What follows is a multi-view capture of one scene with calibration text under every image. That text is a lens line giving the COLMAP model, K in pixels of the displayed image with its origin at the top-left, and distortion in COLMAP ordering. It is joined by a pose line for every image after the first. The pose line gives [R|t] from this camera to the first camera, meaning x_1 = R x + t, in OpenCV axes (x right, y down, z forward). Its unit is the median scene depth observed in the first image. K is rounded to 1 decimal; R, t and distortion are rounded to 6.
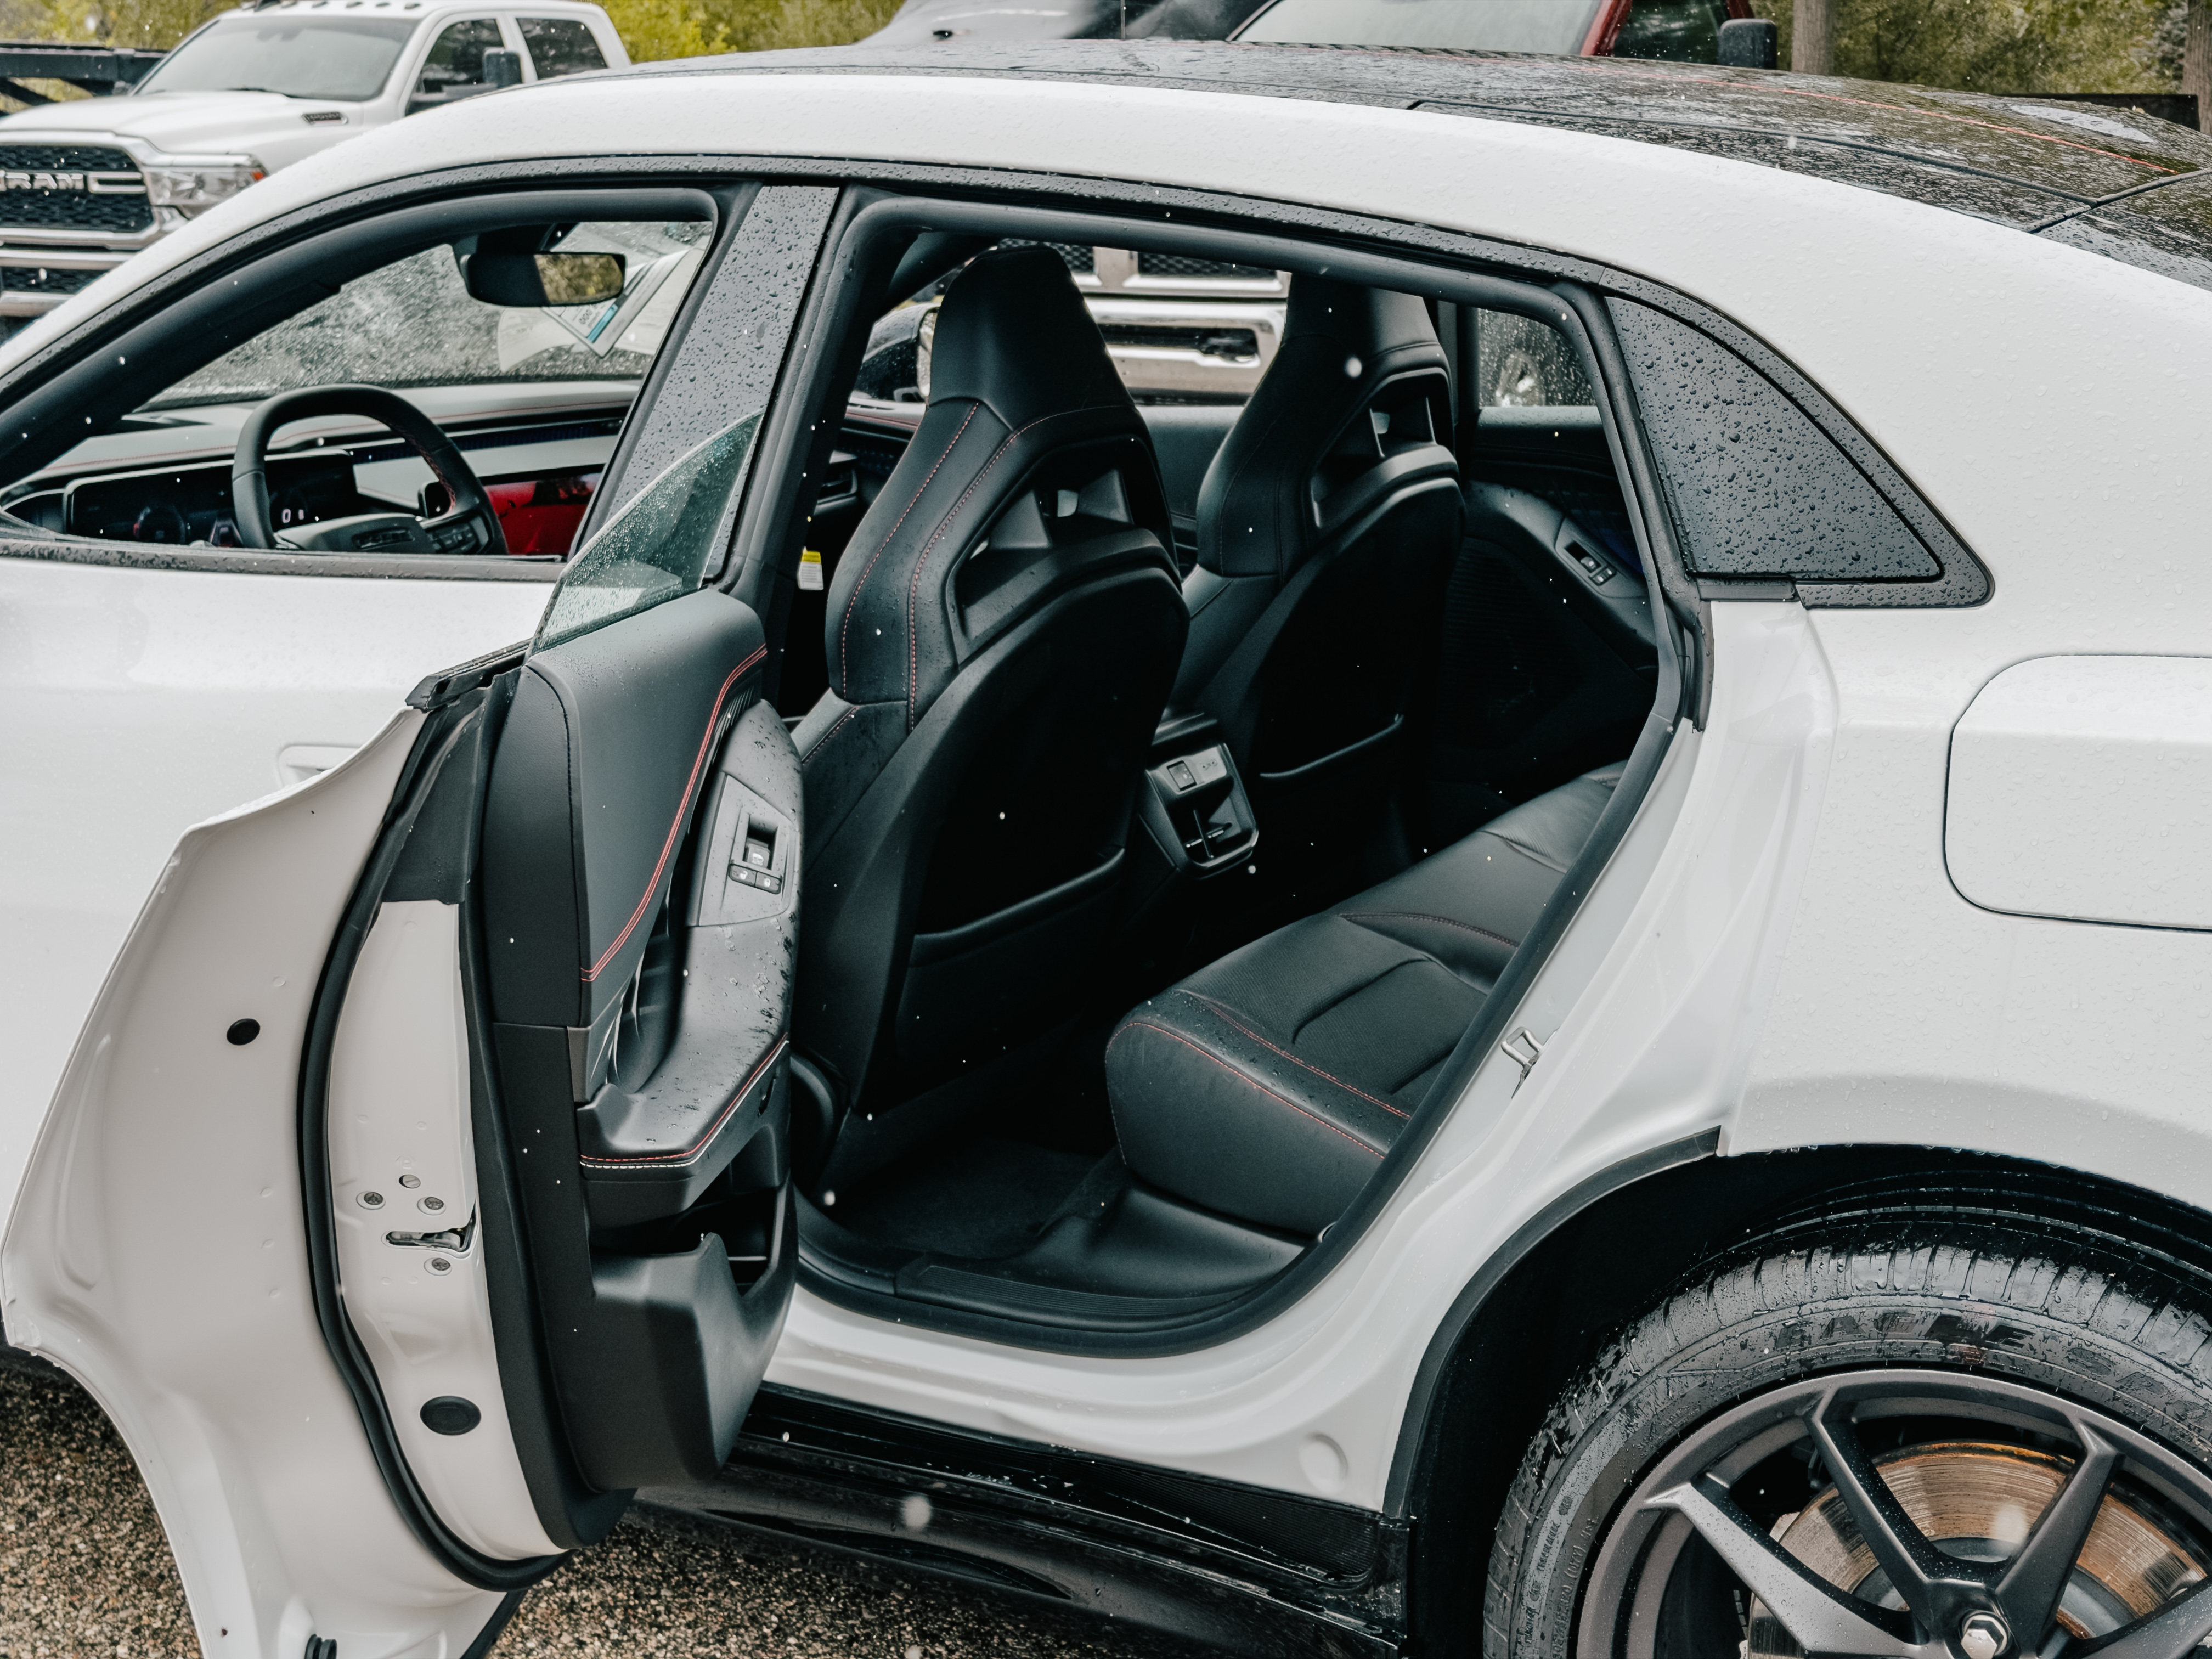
lens RADIAL K [[3161.0, 0, 1106.0], [0, 3161.0, 829.5], [0, 0, 1]] dist [-0.037104, 0.498892]
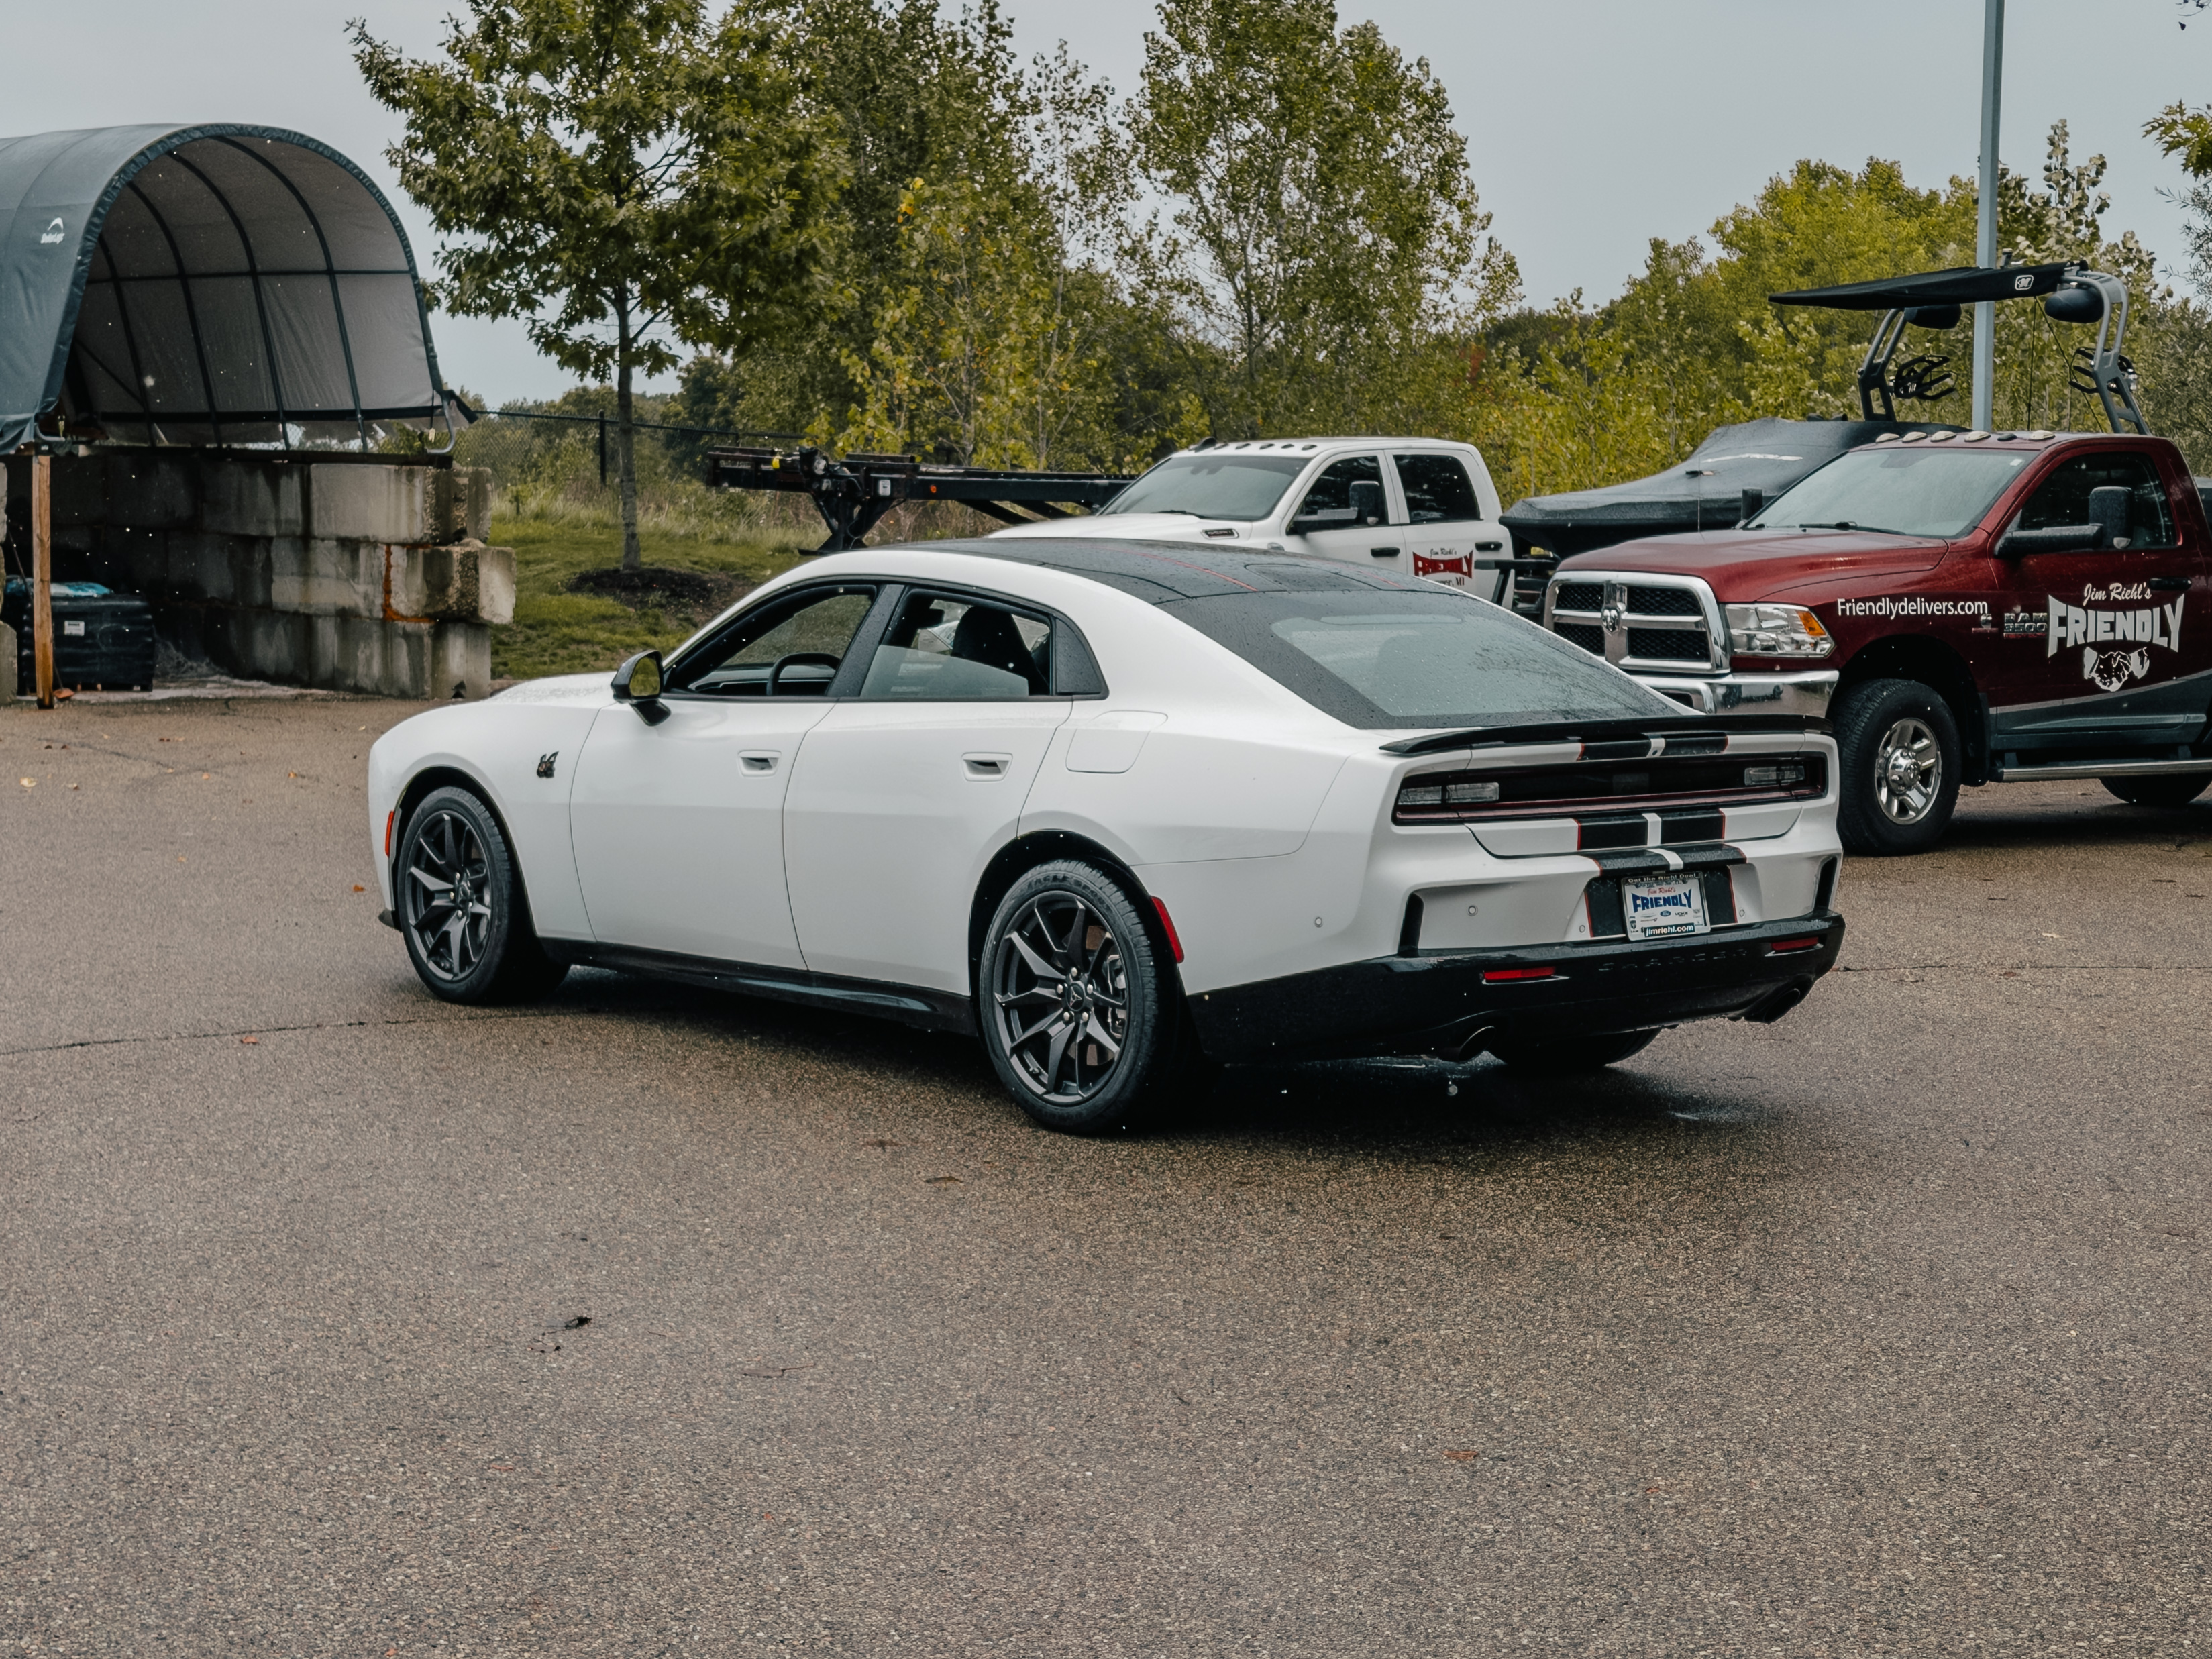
lens RADIAL K [[3159.2, 0, 1106.0], [0, 3159.2, 829.5], [0, 0, 1]] dist [-0.186761, 1.542789]
pose [[0.947398, 0.045942, -0.316745, 0.688446], [-0.085140, 0.990162, -0.111039, 0.232213], [0.308527, 0.132166, 0.941989, -1.170371]]
